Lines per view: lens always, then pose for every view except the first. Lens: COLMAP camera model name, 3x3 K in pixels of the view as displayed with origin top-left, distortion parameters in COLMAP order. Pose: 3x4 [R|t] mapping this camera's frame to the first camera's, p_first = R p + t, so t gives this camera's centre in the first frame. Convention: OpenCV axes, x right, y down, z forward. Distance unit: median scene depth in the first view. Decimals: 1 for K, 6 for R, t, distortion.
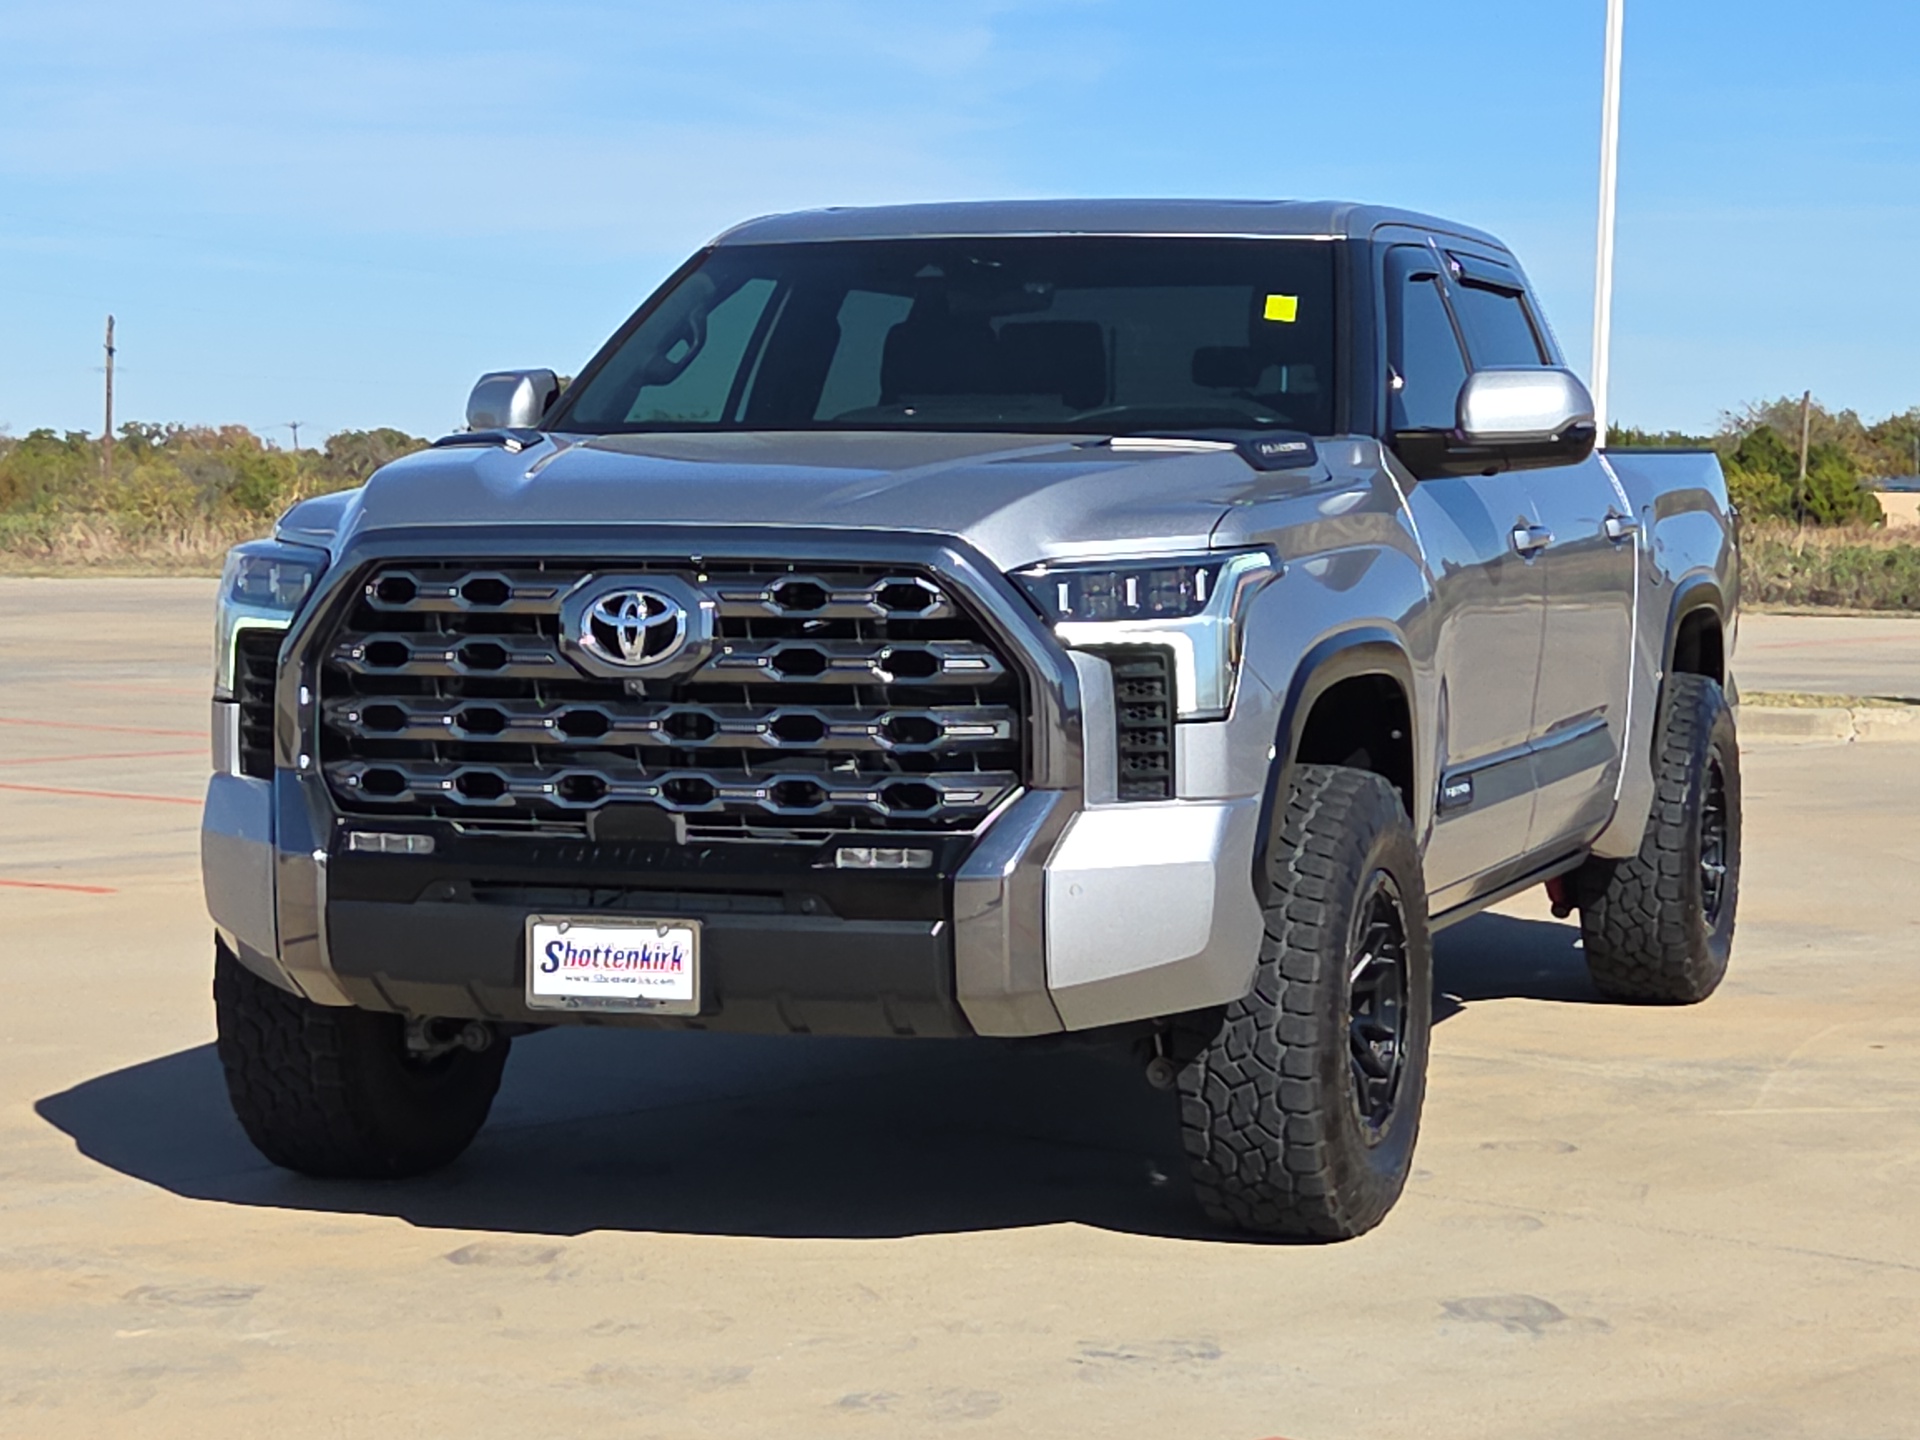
lens RADIAL K [[5072.8, 0, 960.0], [0, 5072.8, 720.0], [0, 0, 1]] dist [0.049355, -0.352312]
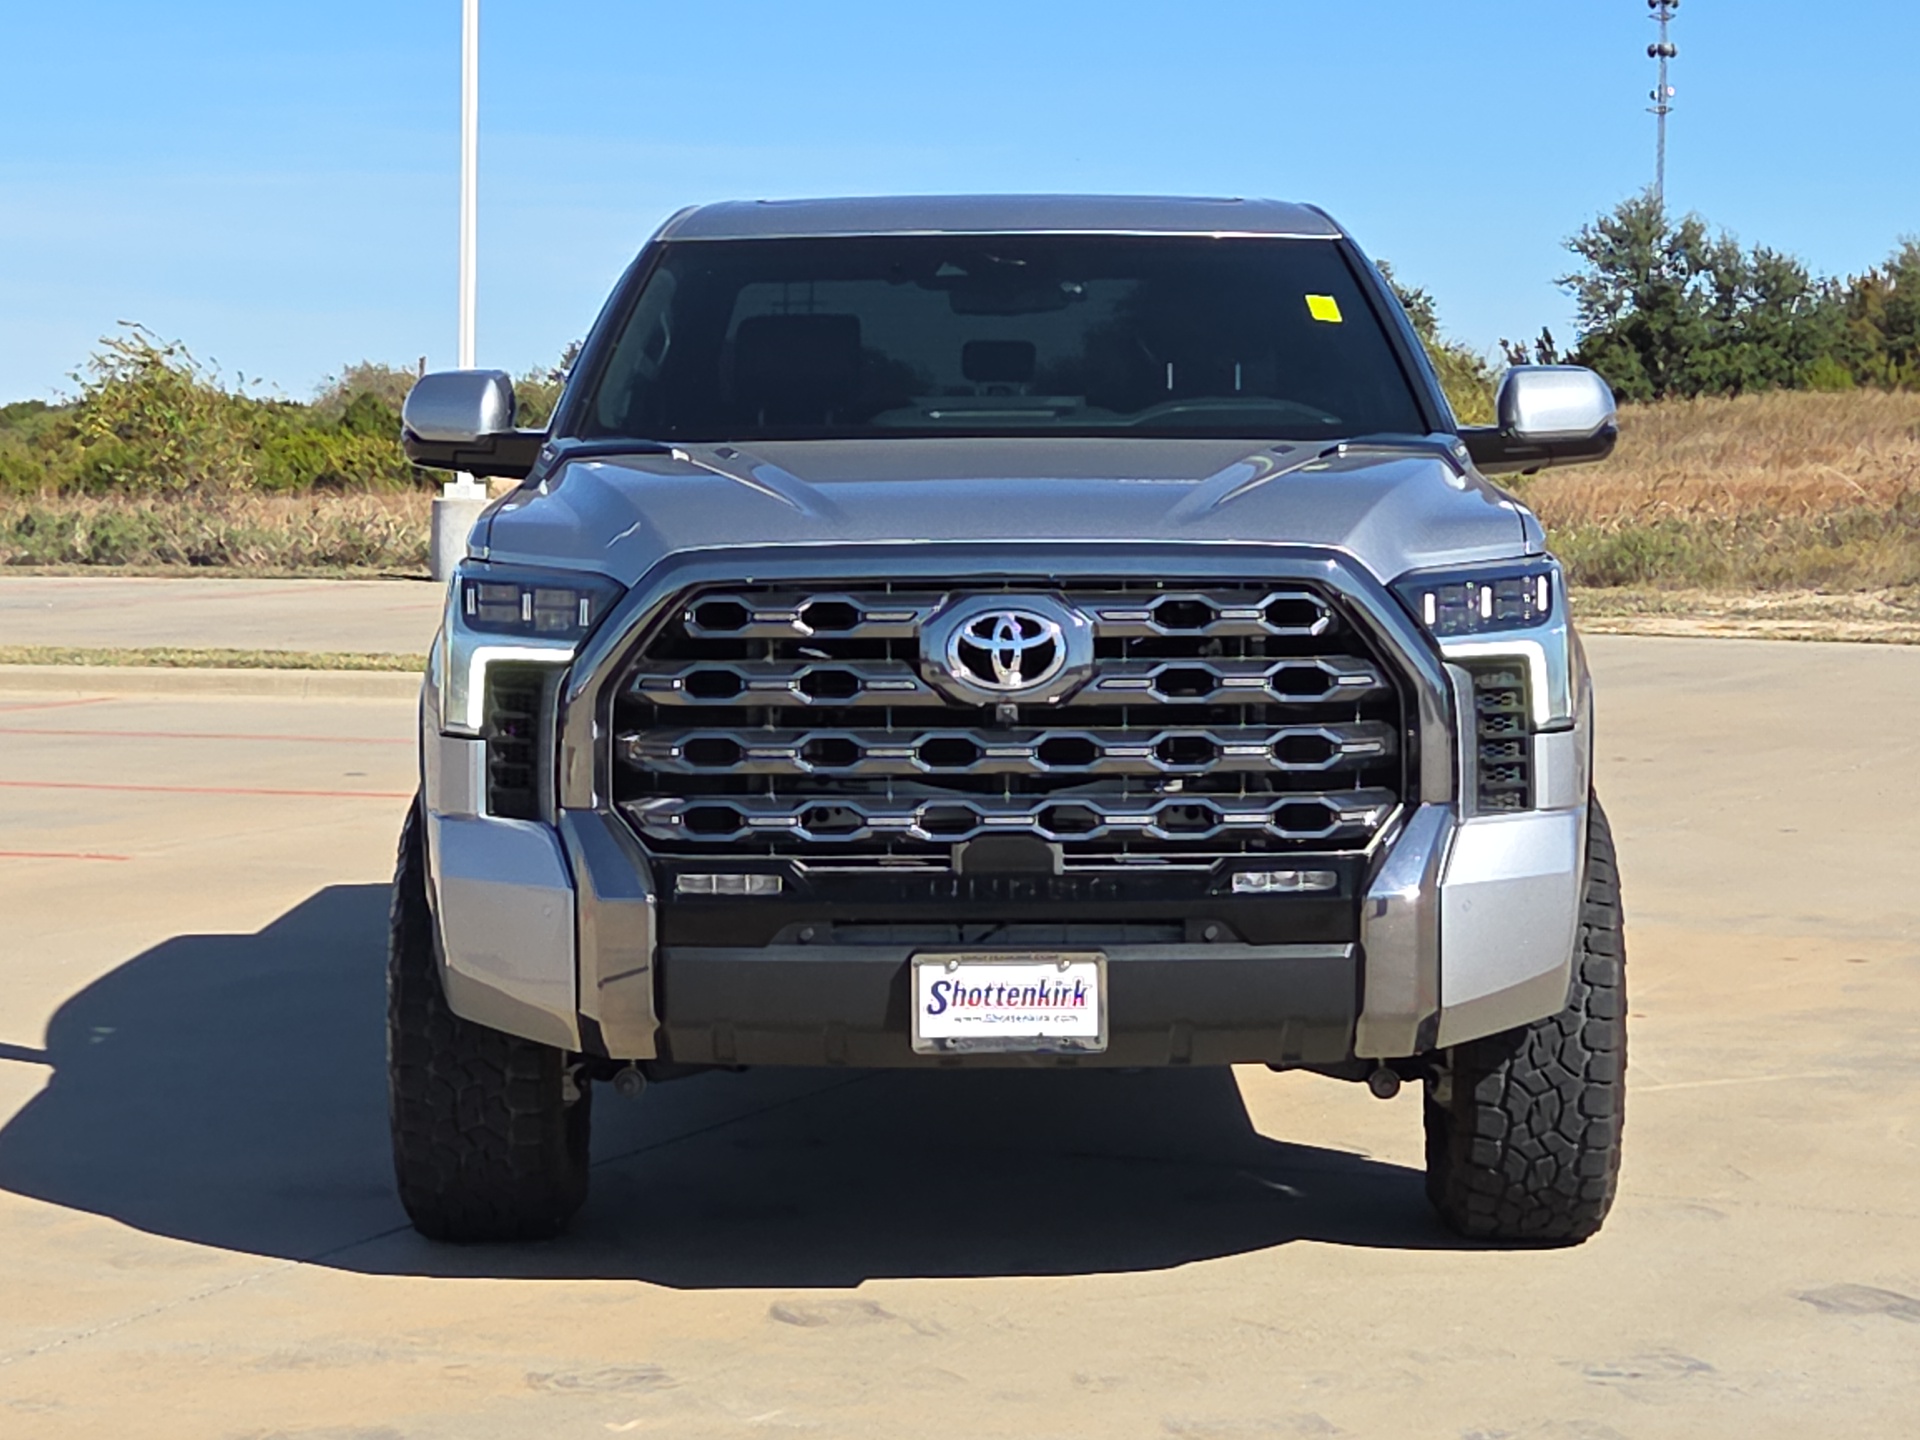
lens RADIAL K [[5072.8, 0, 960.0], [0, 5072.8, 720.0], [0, 0, 1]] dist [0.049355, -0.352312]
pose [[0.939429, -0.028850, 0.341526, -0.399600], [0.025866, 0.999577, 0.013288, -0.017991], [-0.341765, -0.003649, 0.939778, 0.102688]]
